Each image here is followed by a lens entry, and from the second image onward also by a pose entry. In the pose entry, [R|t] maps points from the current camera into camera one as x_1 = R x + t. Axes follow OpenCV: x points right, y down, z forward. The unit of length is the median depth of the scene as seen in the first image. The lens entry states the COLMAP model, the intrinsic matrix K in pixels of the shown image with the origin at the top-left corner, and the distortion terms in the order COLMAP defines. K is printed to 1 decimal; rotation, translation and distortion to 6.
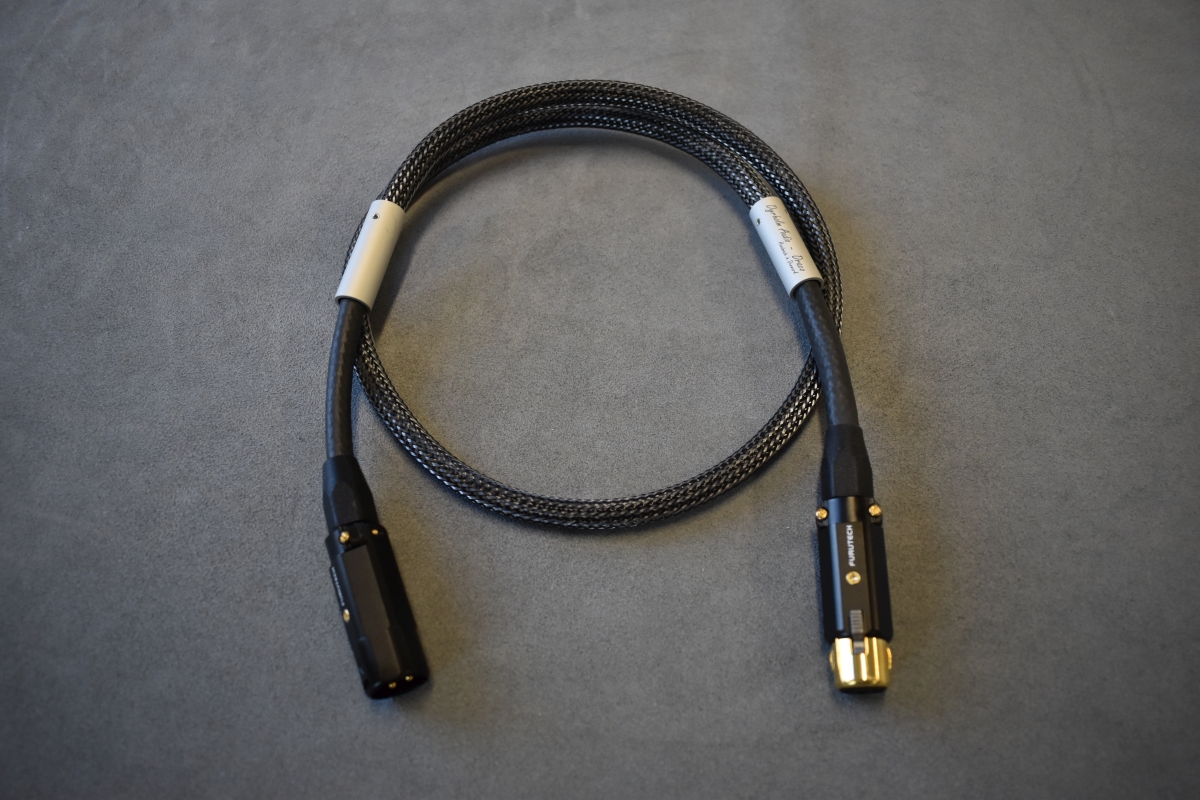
lens RADIAL K [[908.2, 0, 596.4], [0, 908.2, 407.1], [0, 0, 1]] dist [-0.118703, 0.031291]
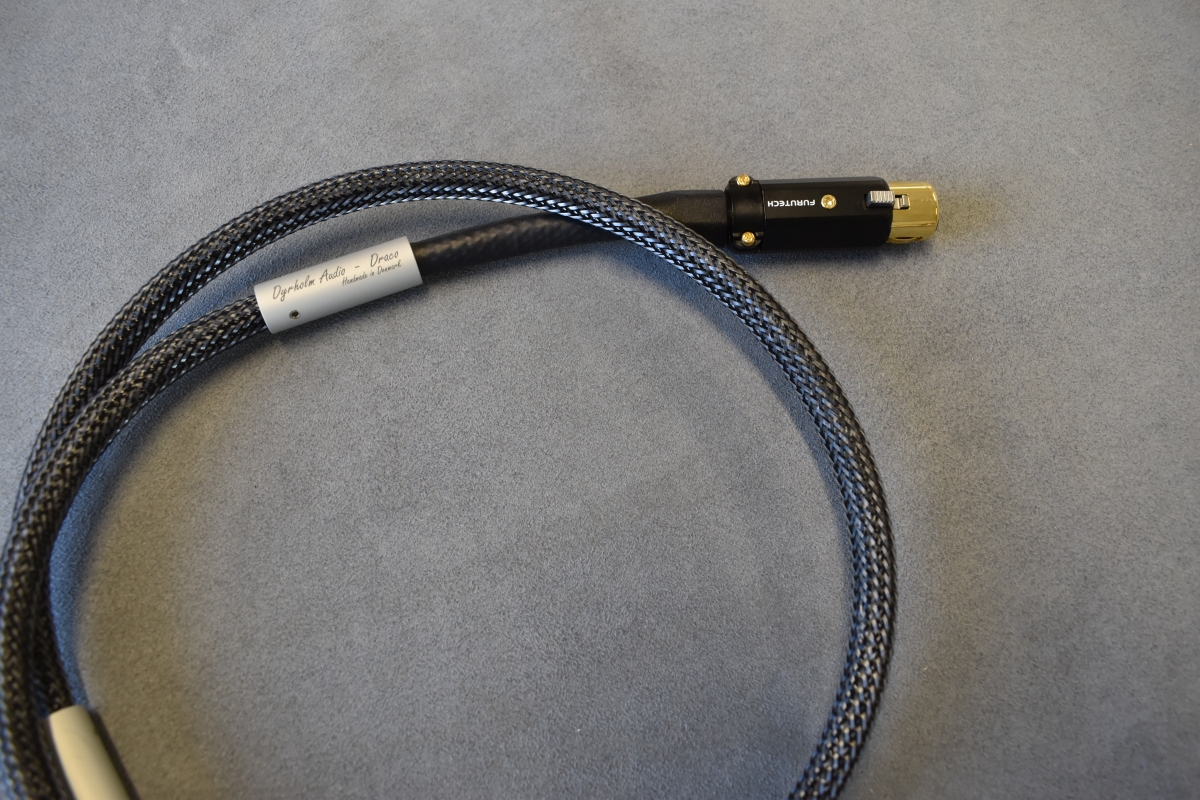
lens RADIAL K [[908.2, 0, 596.4], [0, 908.2, 407.1], [0, 0, 1]] dist [-0.118703, 0.031291]
pose [[0.828836, -0.527313, 0.187009, -0.038312], [0.477564, 0.840915, 0.254549, -0.379279], [-0.291486, -0.121670, 0.948806, 0.423070]]
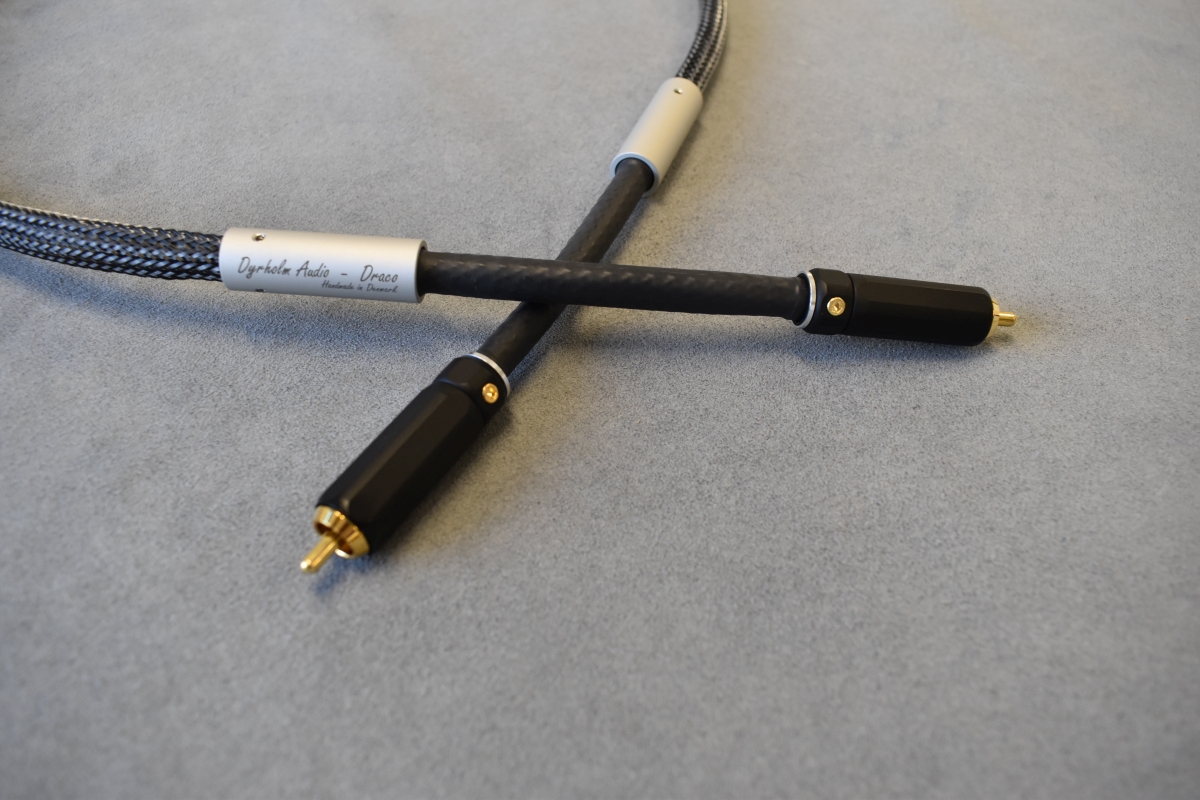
lens RADIAL K [[908.2, 0, 596.4], [0, 908.2, 407.1], [0, 0, 1]] dist [-0.118703, 0.031291]
pose [[0.804991, -0.434202, 0.404300, -0.066877], [0.492225, 0.869223, -0.046546, 0.144802], [-0.331216, 0.236475, 0.913441, 0.439536]]
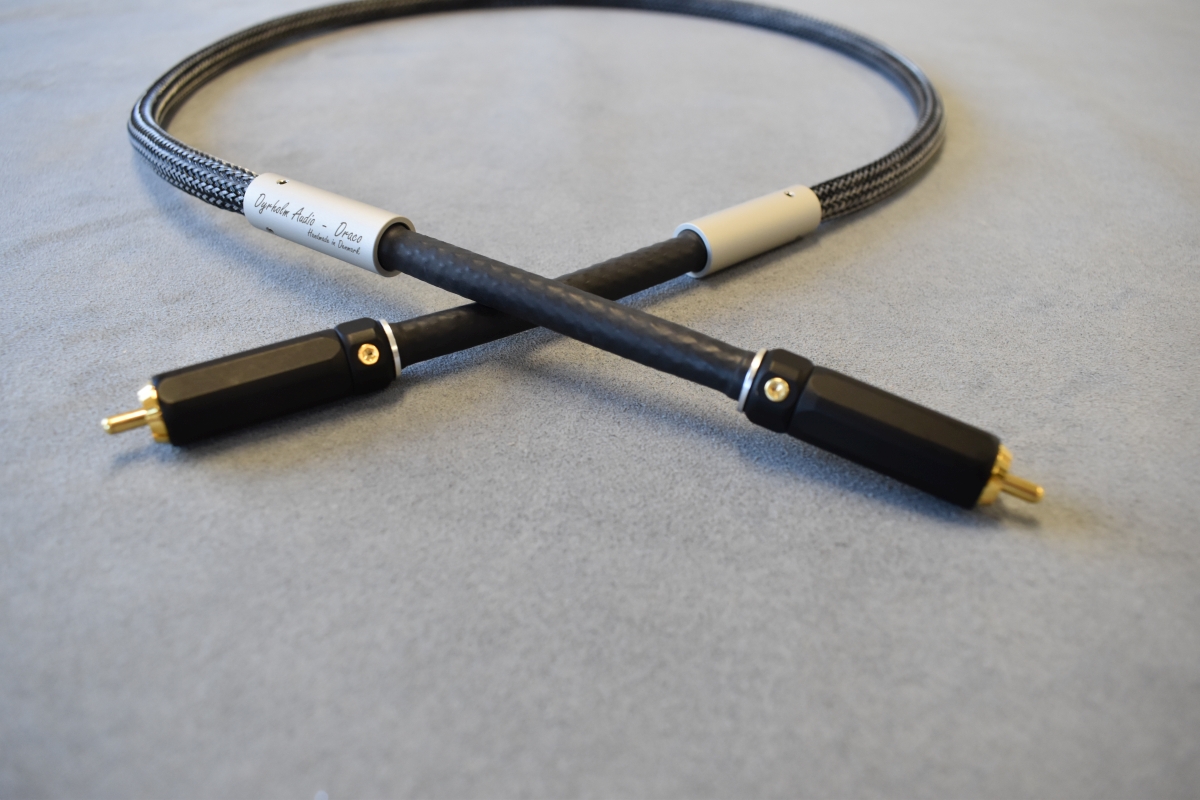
lens RADIAL K [[908.2, 0, 596.4], [0, 908.2, 407.1], [0, 0, 1]] dist [-0.118703, 0.031291]
pose [[0.992023, -0.053967, 0.113917, 0.209652], [0.094122, 0.918264, -0.384620, 0.345731], [-0.083850, 0.392274, 0.916019, 0.487759]]
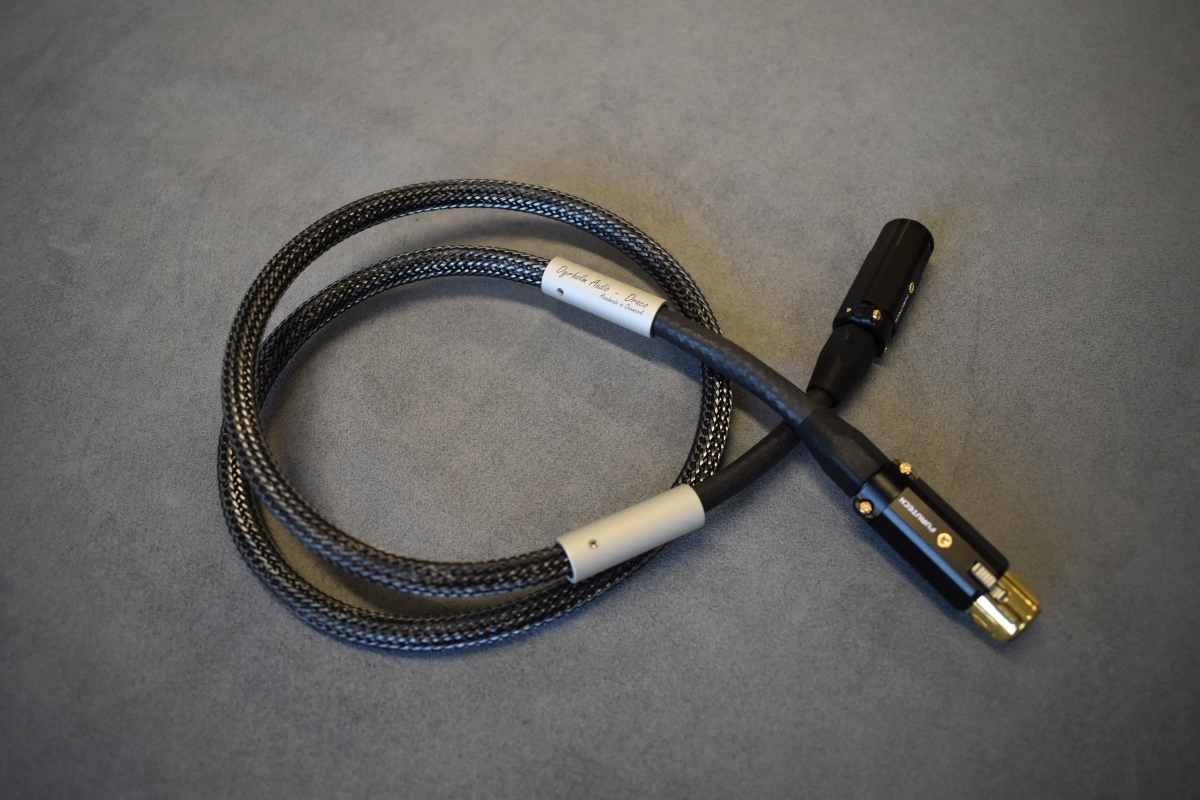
lens RADIAL K [[908.2, 0, 596.4], [0, 908.2, 407.1], [0, 0, 1]] dist [-0.118703, 0.031291]
pose [[0.396619, -0.792039, 0.464077, -0.474328], [0.809807, 0.539963, 0.229459, -0.242942], [-0.432325, 0.284805, 0.855559, 0.221995]]
